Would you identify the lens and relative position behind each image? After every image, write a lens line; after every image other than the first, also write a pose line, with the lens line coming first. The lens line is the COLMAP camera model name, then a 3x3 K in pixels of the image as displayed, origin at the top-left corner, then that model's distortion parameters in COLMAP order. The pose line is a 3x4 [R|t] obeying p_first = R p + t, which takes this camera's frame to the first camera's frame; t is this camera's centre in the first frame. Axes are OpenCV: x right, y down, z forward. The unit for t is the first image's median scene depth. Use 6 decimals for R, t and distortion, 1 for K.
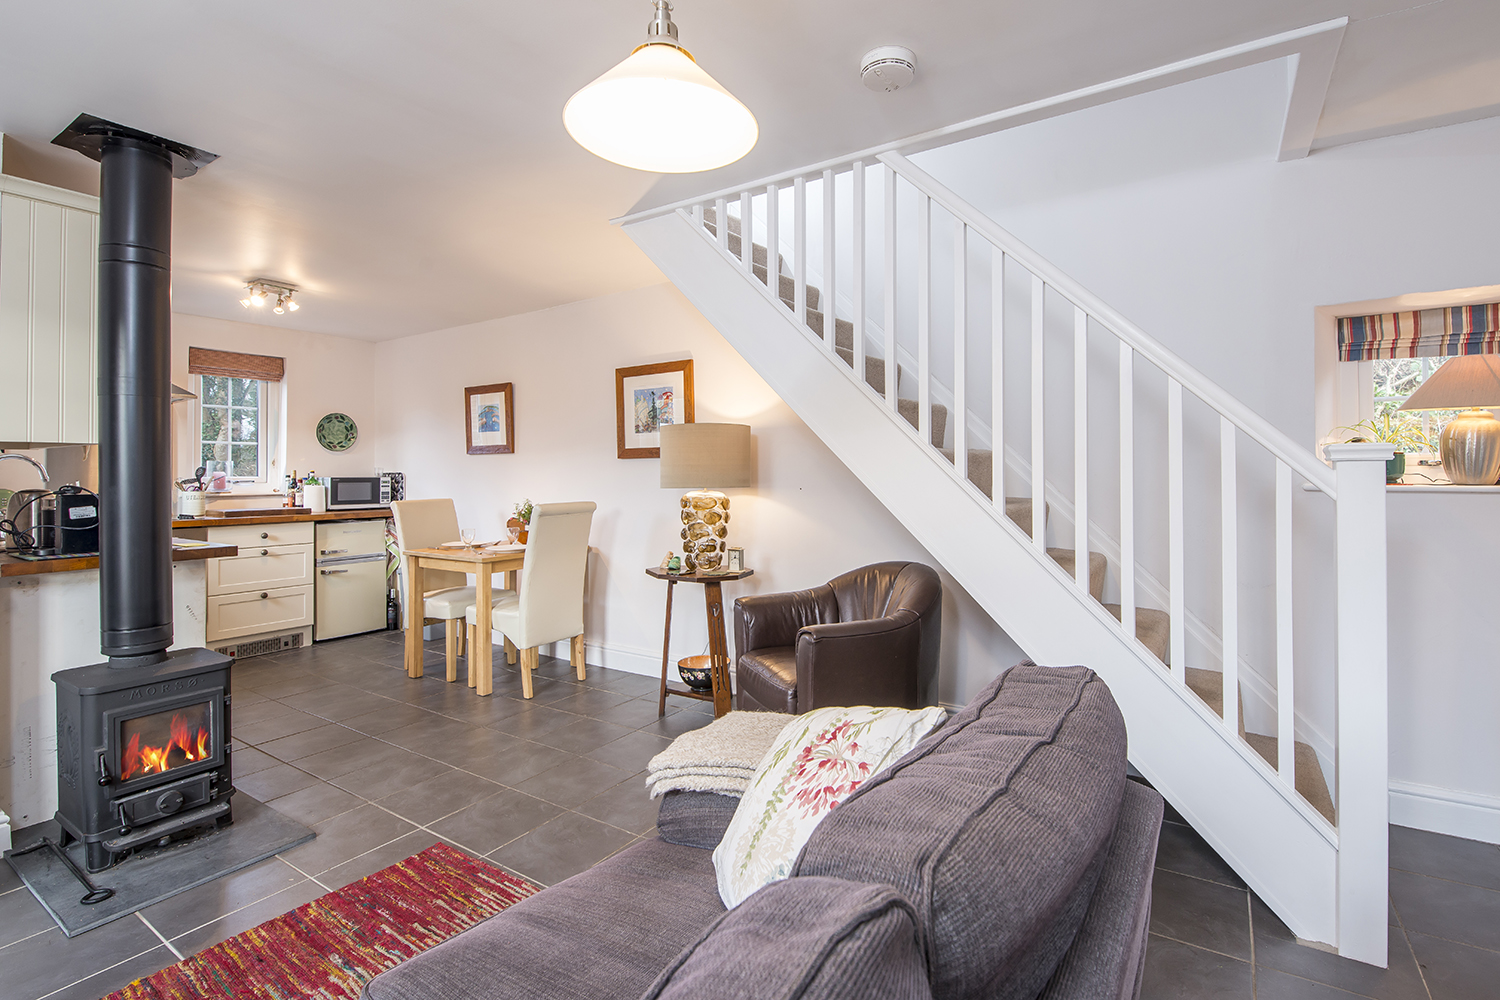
lens RADIAL K [[676.8, 0, 797.3], [0, 676.8, 467.6], [0, 0, 1]] dist [0.000175, -0.010342]
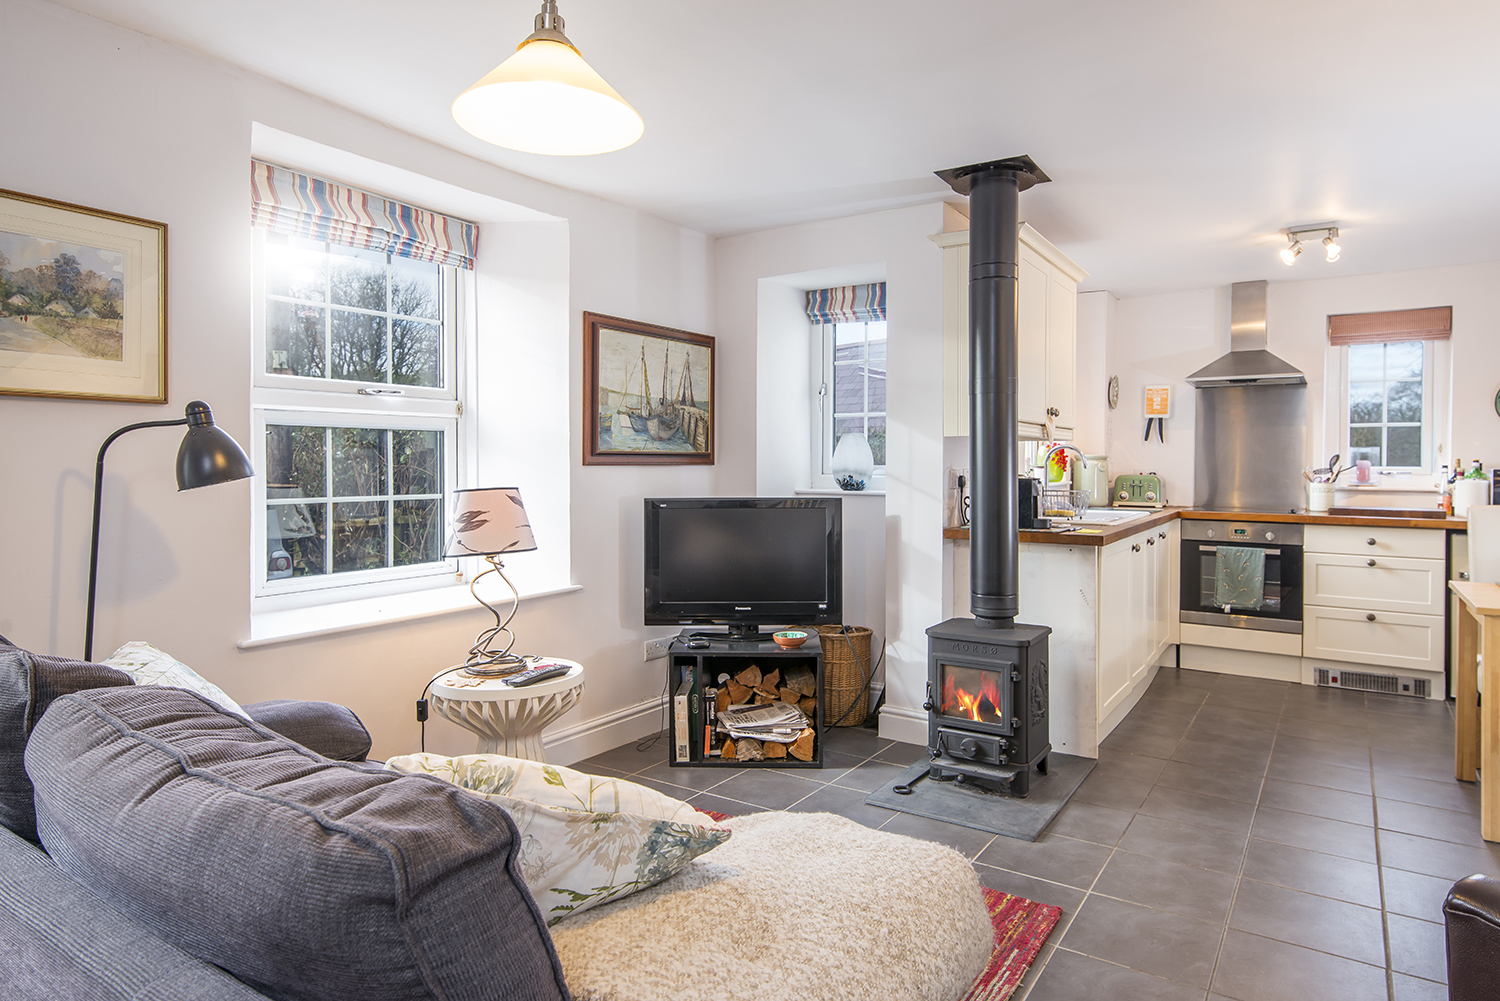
lens RADIAL K [[877.3, 0, 754.7], [0, 877.3, 472.2], [0, 0, 1]] dist [0.007522, 0.000063]
pose [[-0.042319, 0.015368, -0.998986, 0.256707], [0.004123, 0.999876, 0.015207, 0.001189], [0.999096, -0.003475, -0.042377, 0.309626]]
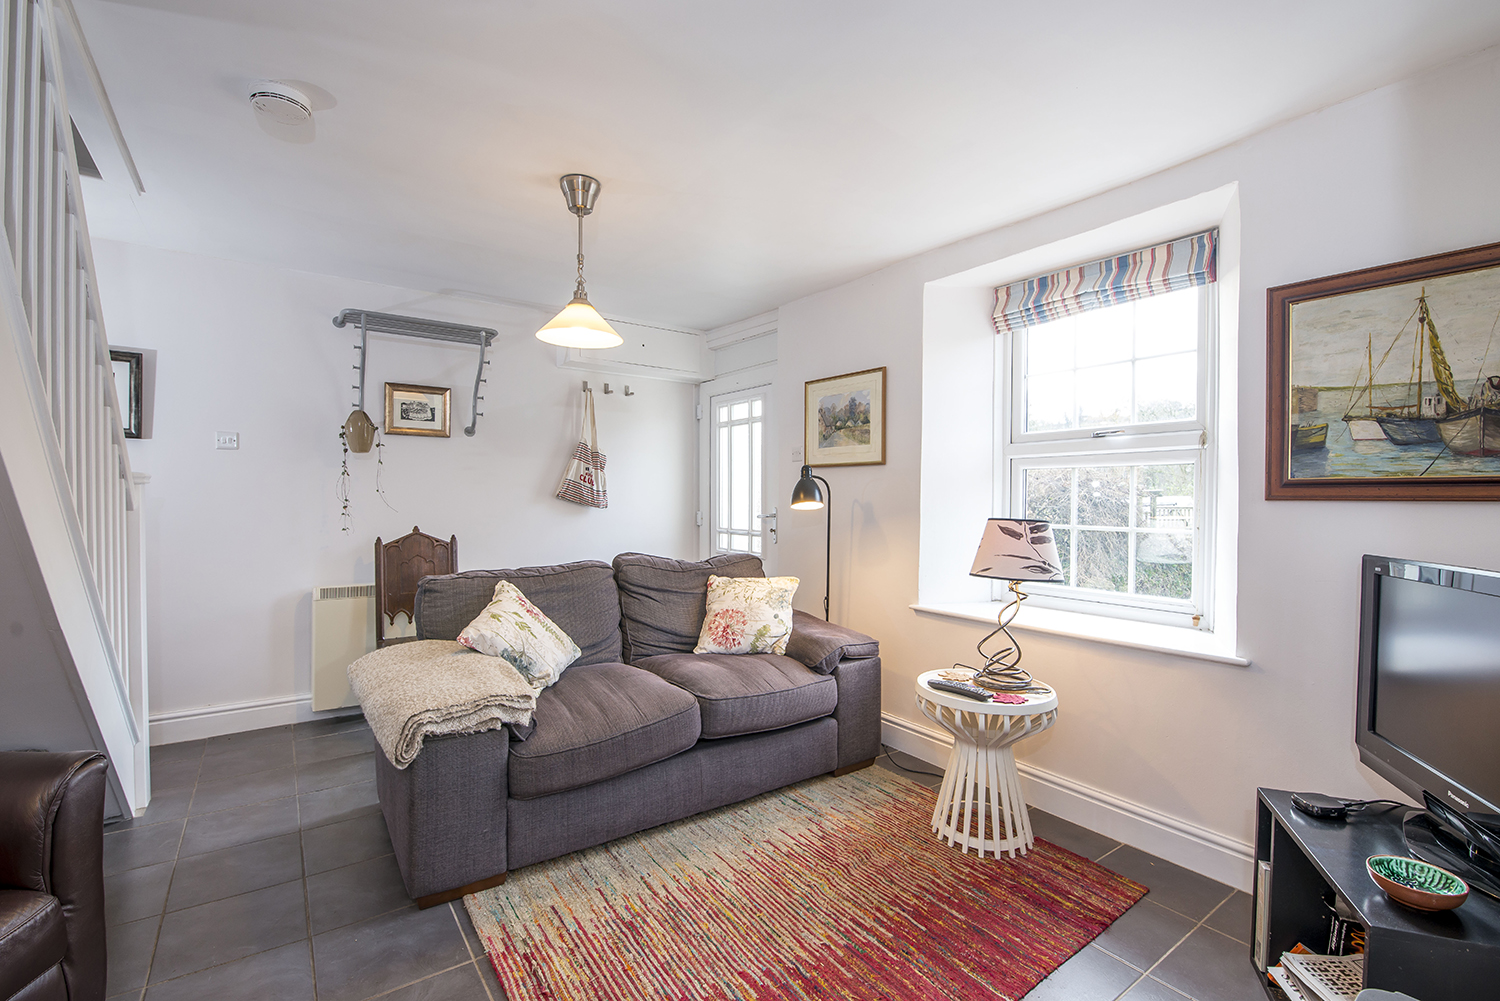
lens RADIAL K [[655.5, 0, 752.5], [0, 655.5, 508.2], [0, 0, 1]] dist [-0.001197, -0.011443]
pose [[-0.924809, -0.006160, 0.380382, -0.354645], [-0.002920, 0.999954, 0.009094, 0.008651], [-0.380421, 0.007299, -0.924785, 0.637072]]
